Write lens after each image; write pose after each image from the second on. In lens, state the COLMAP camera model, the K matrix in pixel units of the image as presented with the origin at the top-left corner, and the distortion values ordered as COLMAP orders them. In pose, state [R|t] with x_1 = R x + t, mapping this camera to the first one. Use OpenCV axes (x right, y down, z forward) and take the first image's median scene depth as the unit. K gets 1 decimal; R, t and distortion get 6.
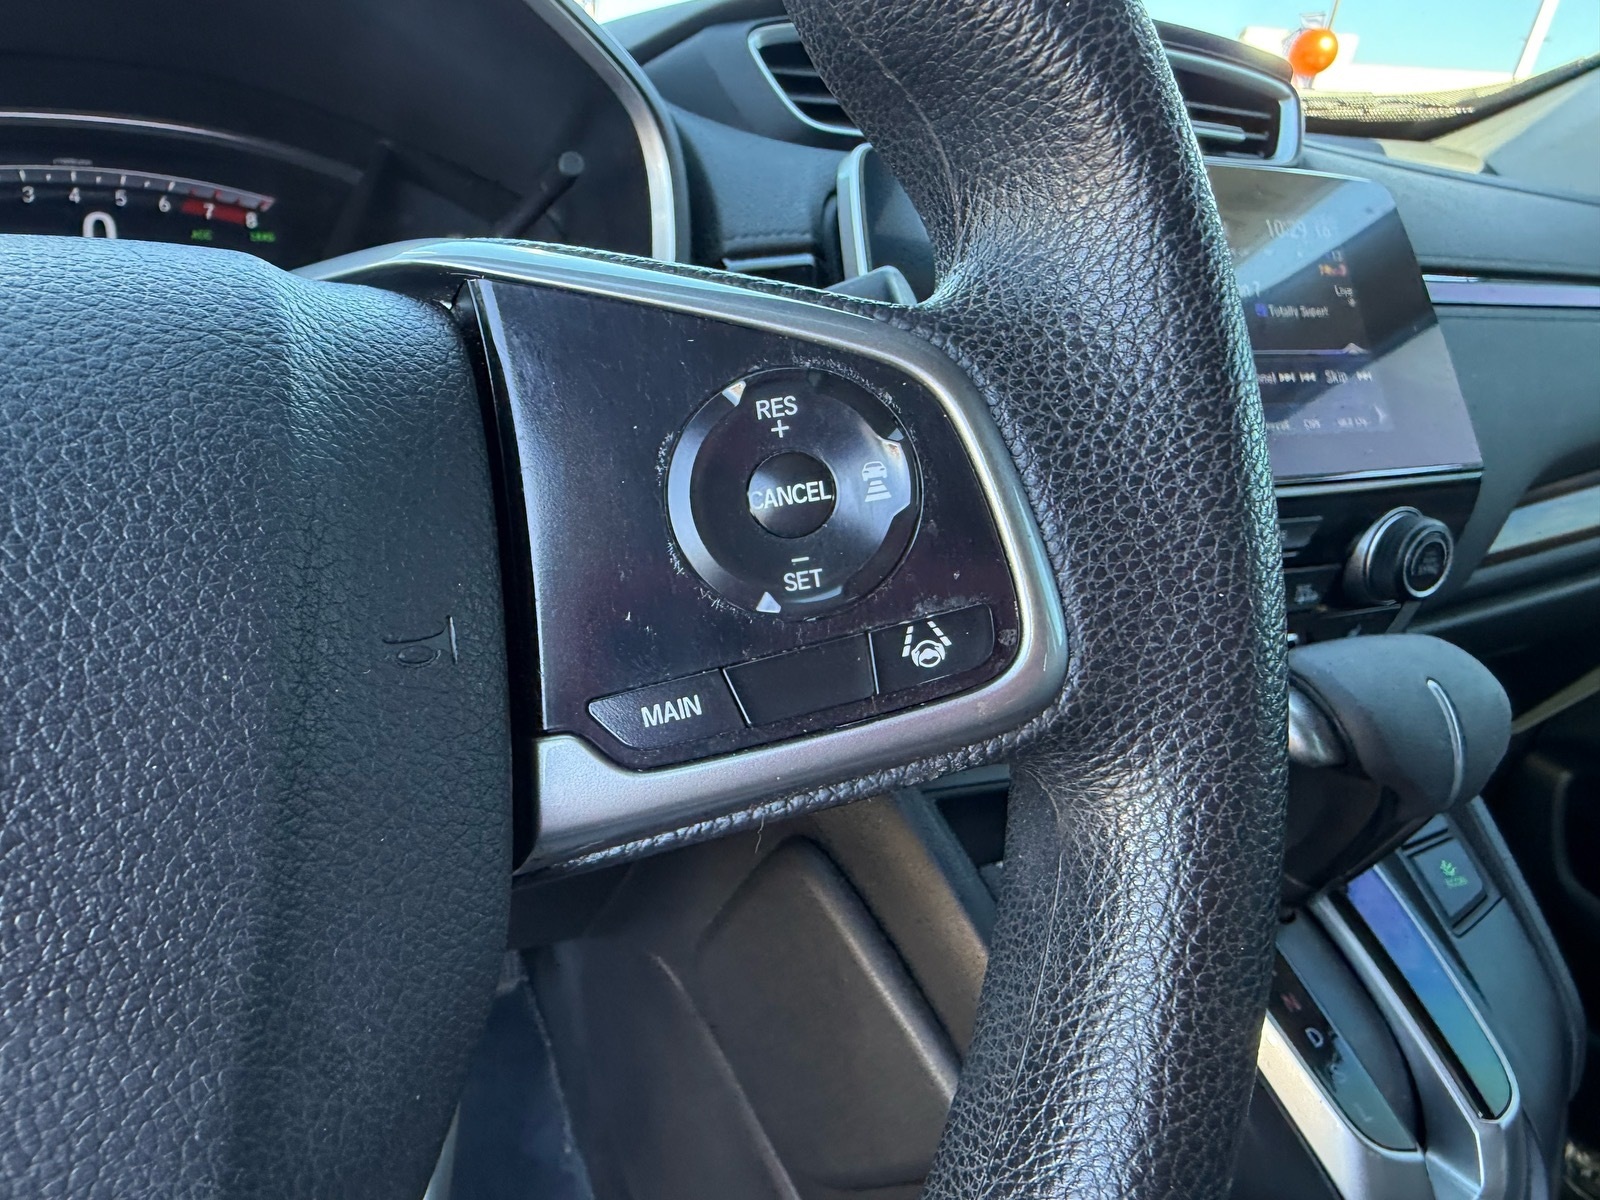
lens RADIAL K [[1068.1, 0, 635.9], [0, 1068.1, 599.9], [0, 0, 1]] dist [0.000304, 0.000823]
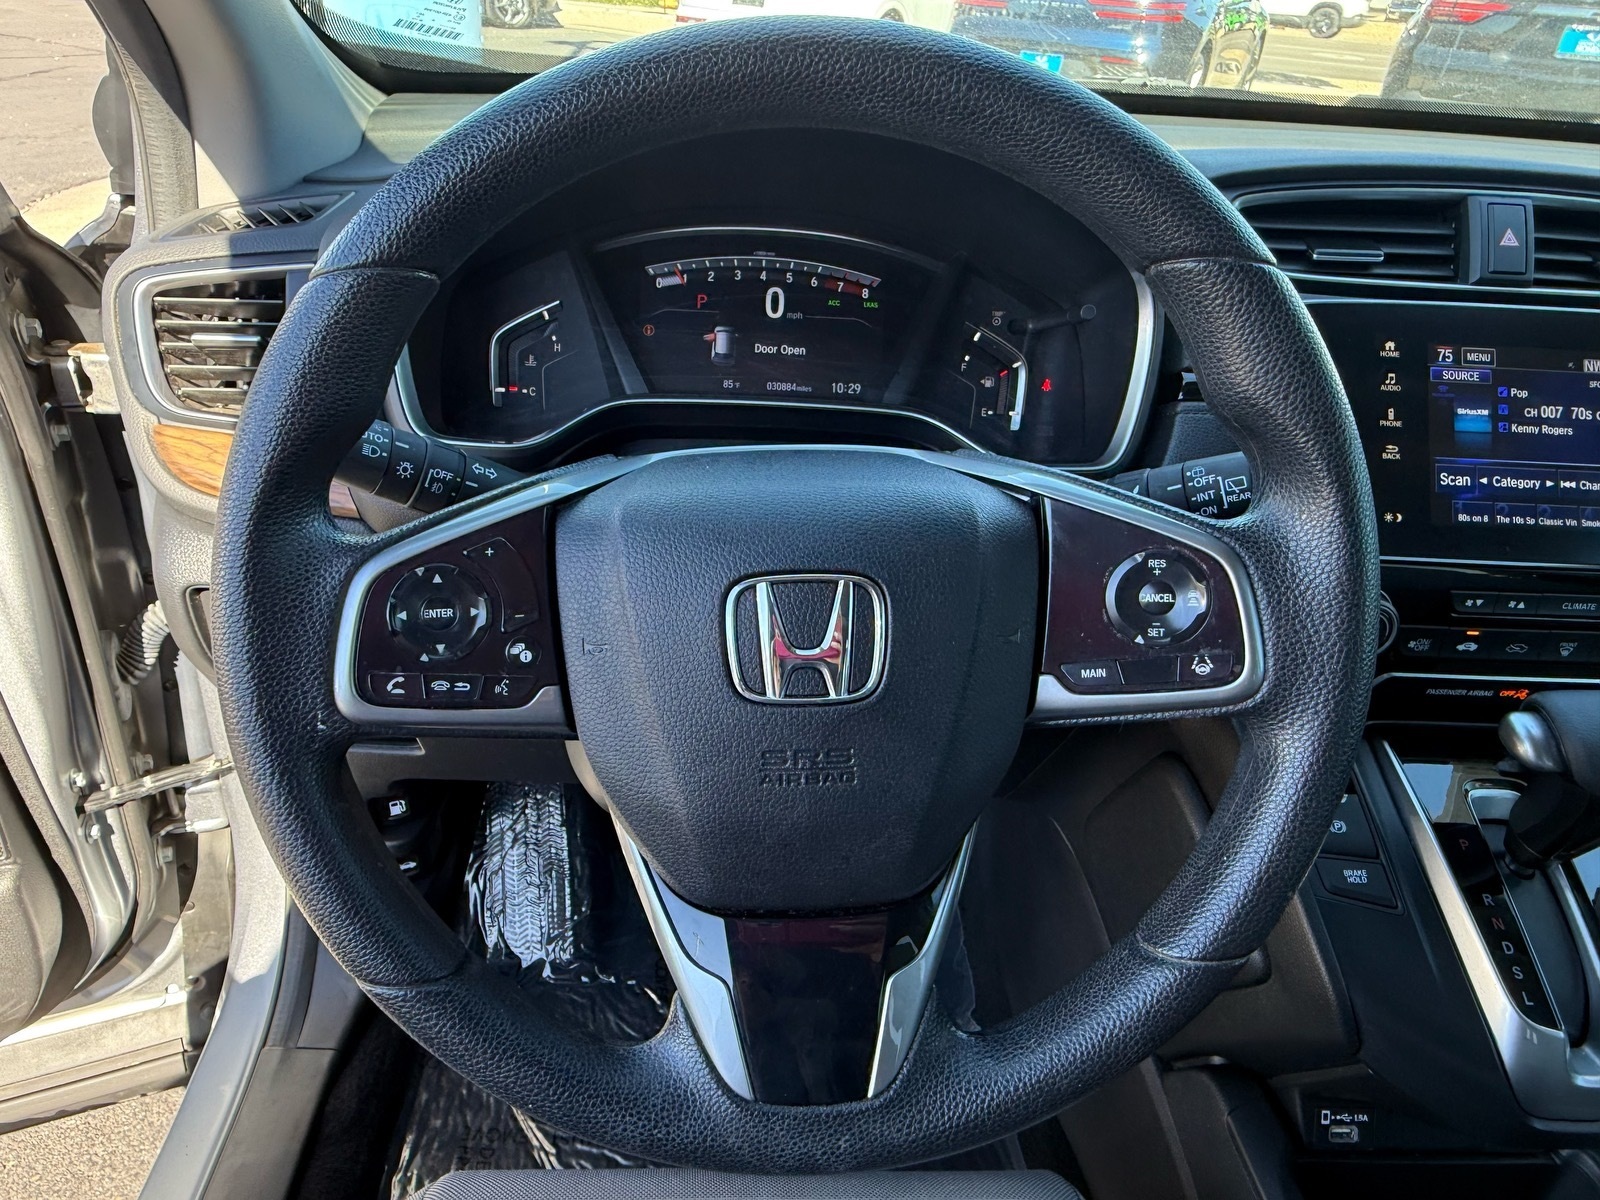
lens RADIAL K [[1052.7, 0, 748.2], [0, 1052.7, 602.8], [0, 0, 1]] dist [-0.001106, 0.001560]
pose [[0.945260, 0.159005, -0.284957, -0.057498], [-0.127833, 0.983892, 0.124960, -0.272293], [0.300236, -0.081693, 0.950360, -1.643566]]
